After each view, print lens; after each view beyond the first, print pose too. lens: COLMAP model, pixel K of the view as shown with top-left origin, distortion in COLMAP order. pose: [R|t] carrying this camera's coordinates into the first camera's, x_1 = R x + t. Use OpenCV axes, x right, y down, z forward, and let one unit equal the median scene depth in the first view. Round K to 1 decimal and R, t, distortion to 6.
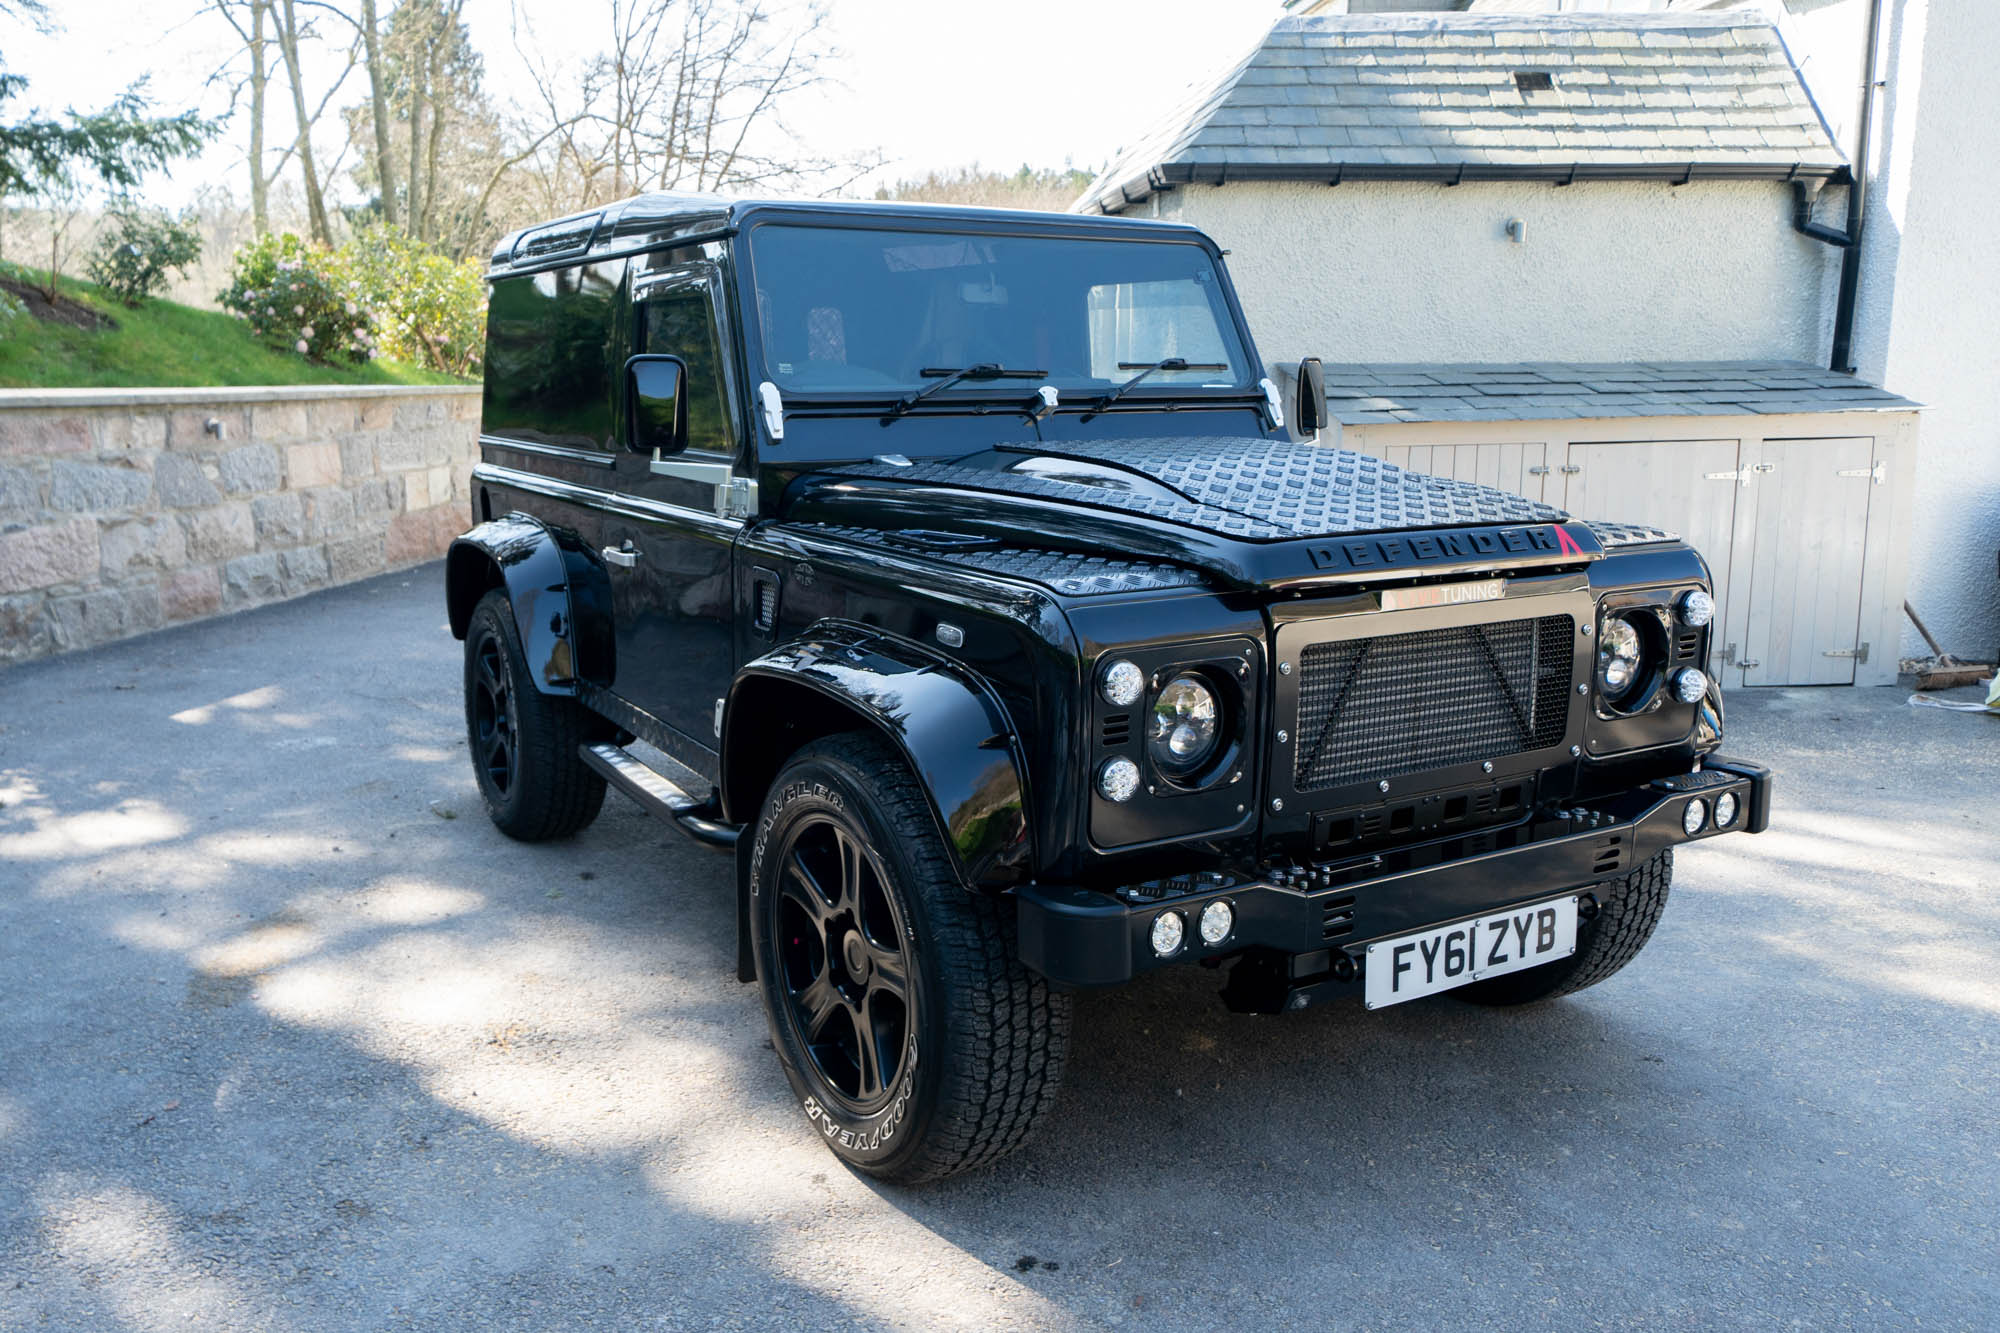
lens RADIAL K [[1527.9, 0, 853.0], [0, 1527.9, 635.7], [0, 0, 1]] dist [0.007308, -0.001802]
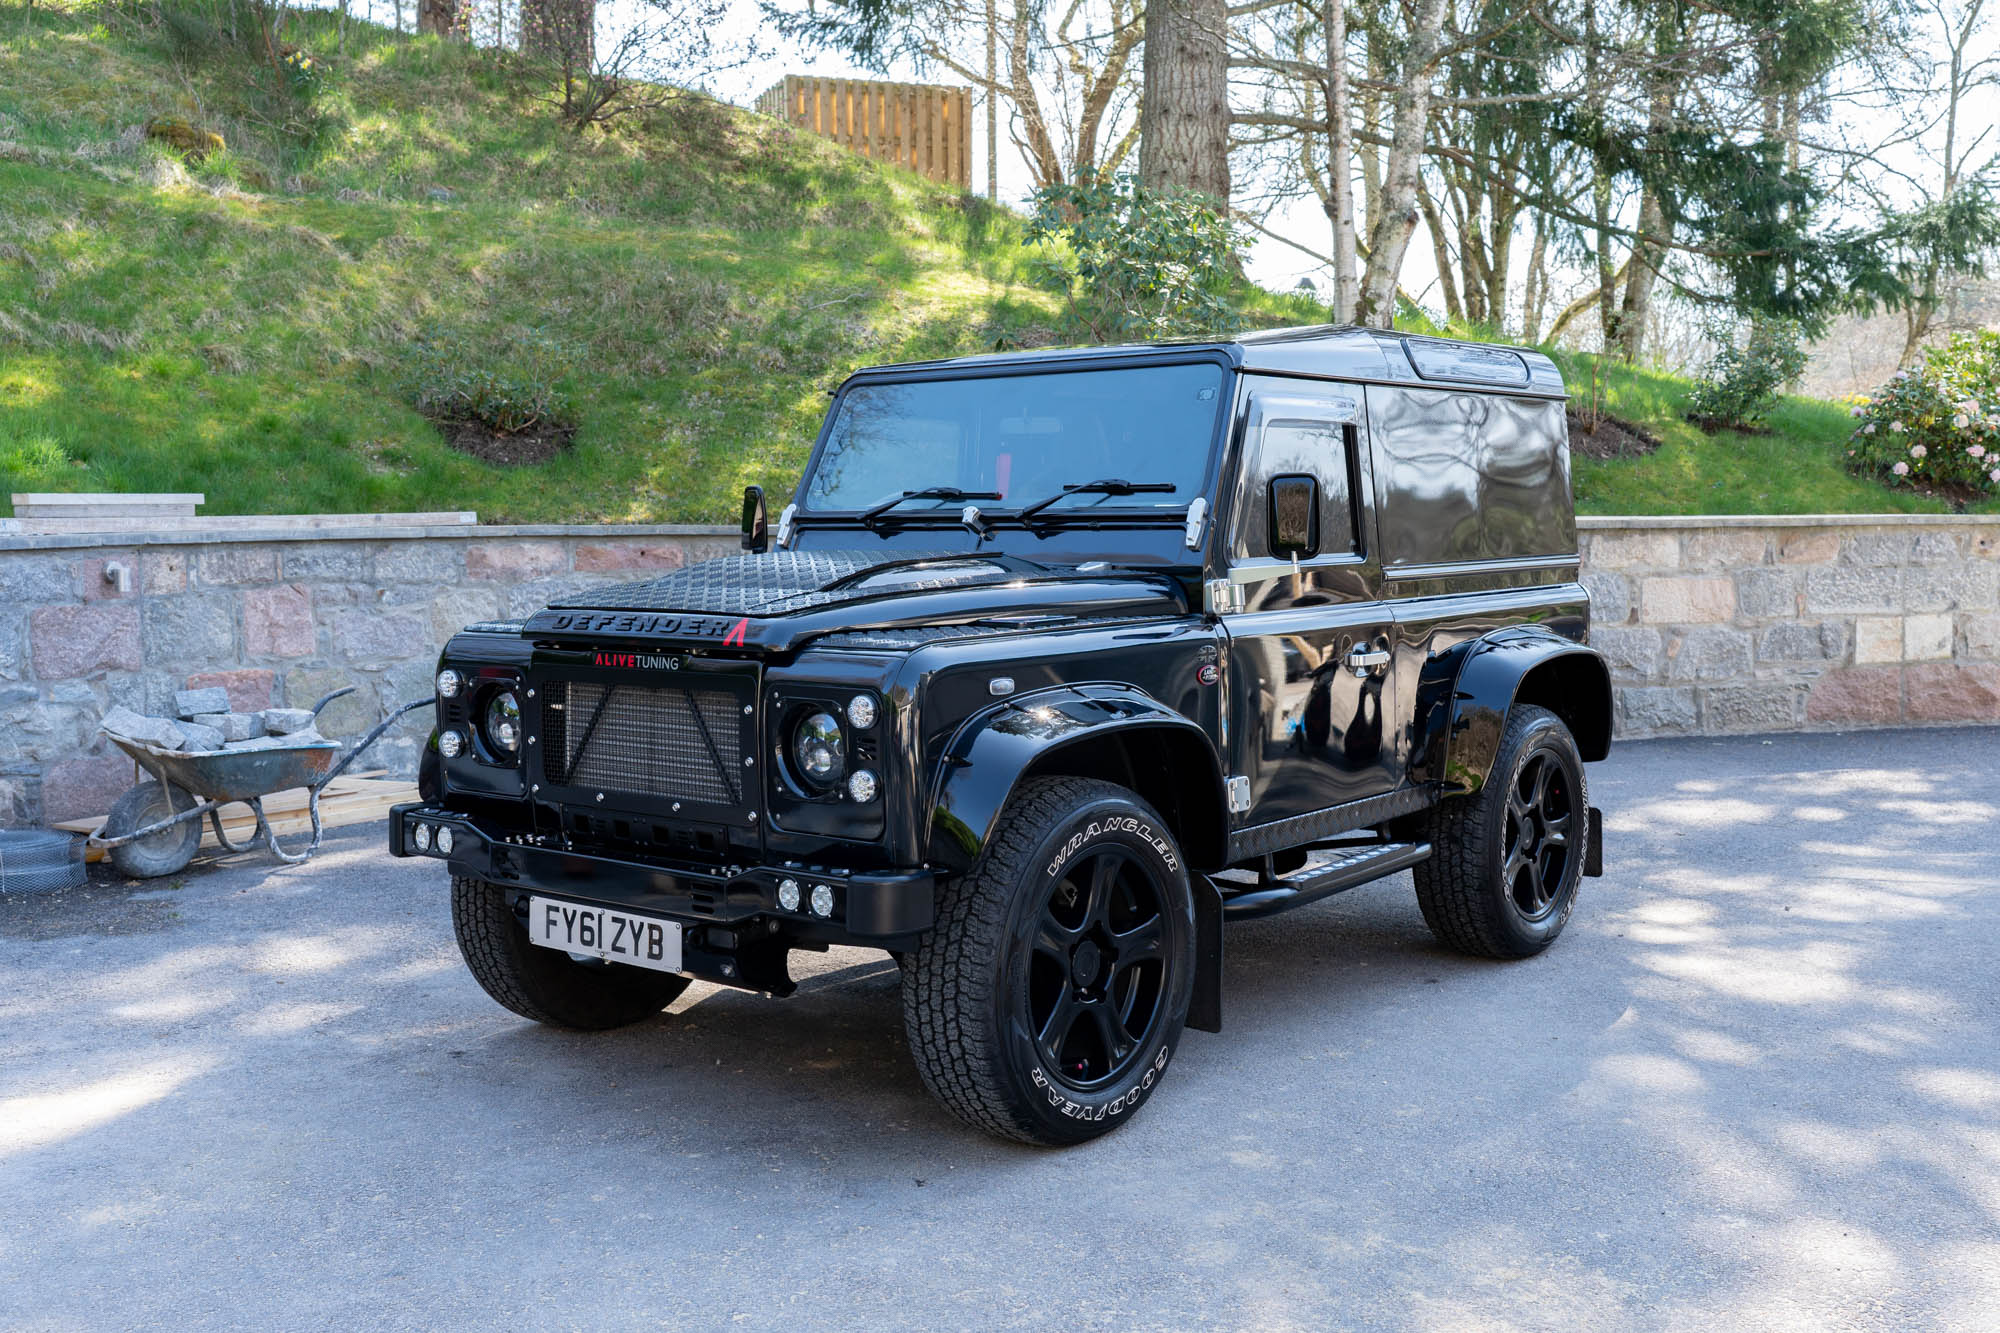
lens RADIAL K [[1958.0, 0, 988.6], [0, 1958.0, 659.6], [0, 0, 1]] dist [0.003304, -0.001976]
pose [[0.384661, 0.068408, -0.920520, 1.375811], [-0.151935, 0.988340, 0.009958, -0.060289], [0.910468, 0.136029, 0.390569, 0.417167]]
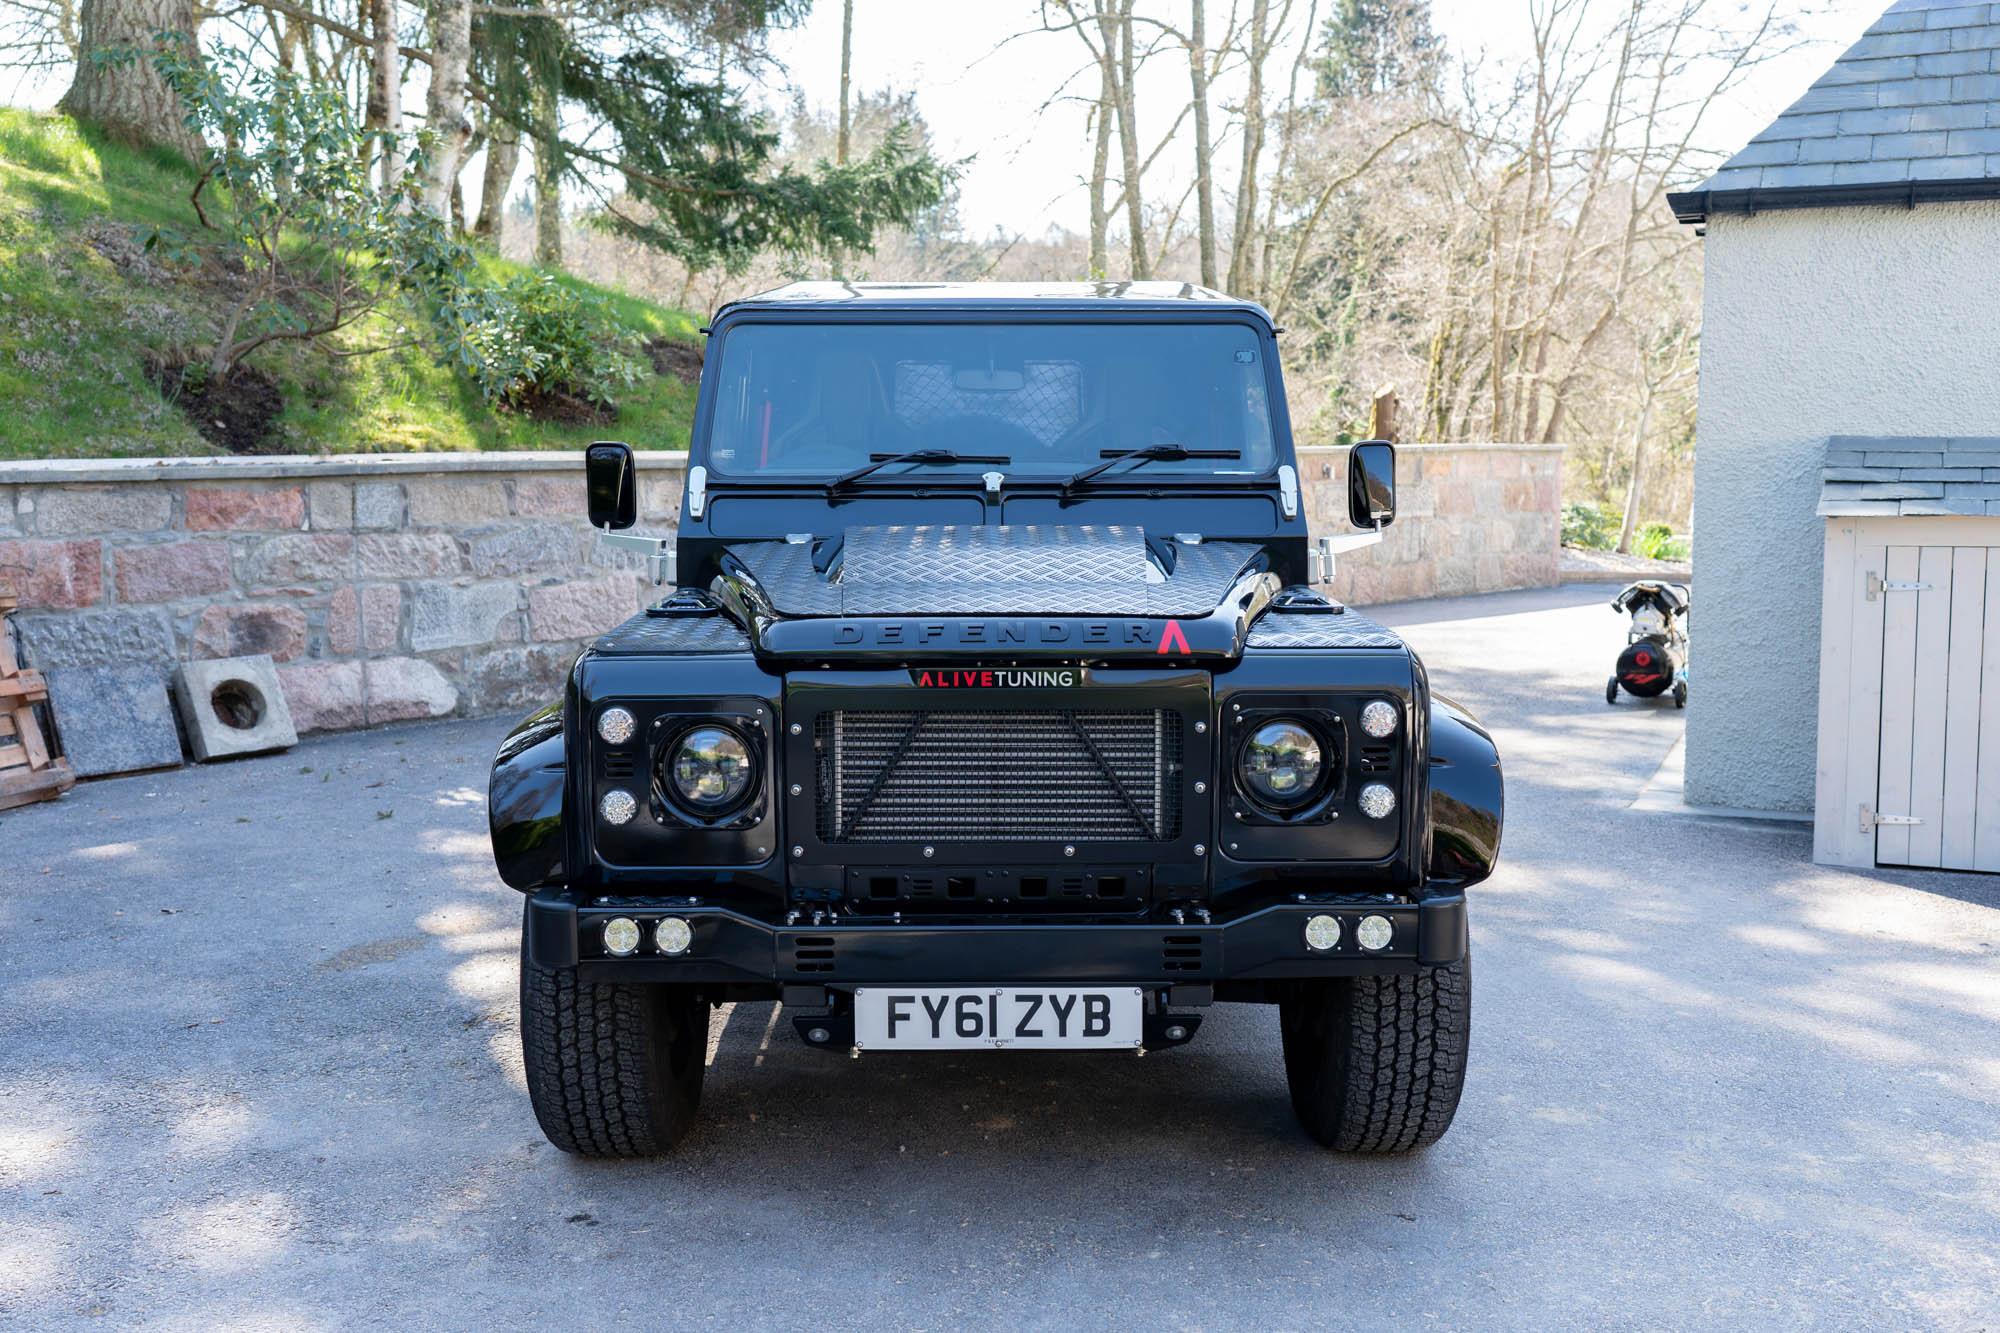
lens RADIAL K [[1958.0, 0, 988.6], [0, 1958.0, 659.6], [0, 0, 1]] dist [0.003304, -0.001976]
pose [[0.884244, 0.058721, -0.463318, 0.679354], [-0.081902, 0.996187, -0.030053, 0.001262], [0.459787, 0.064521, 0.885682, -0.138890]]
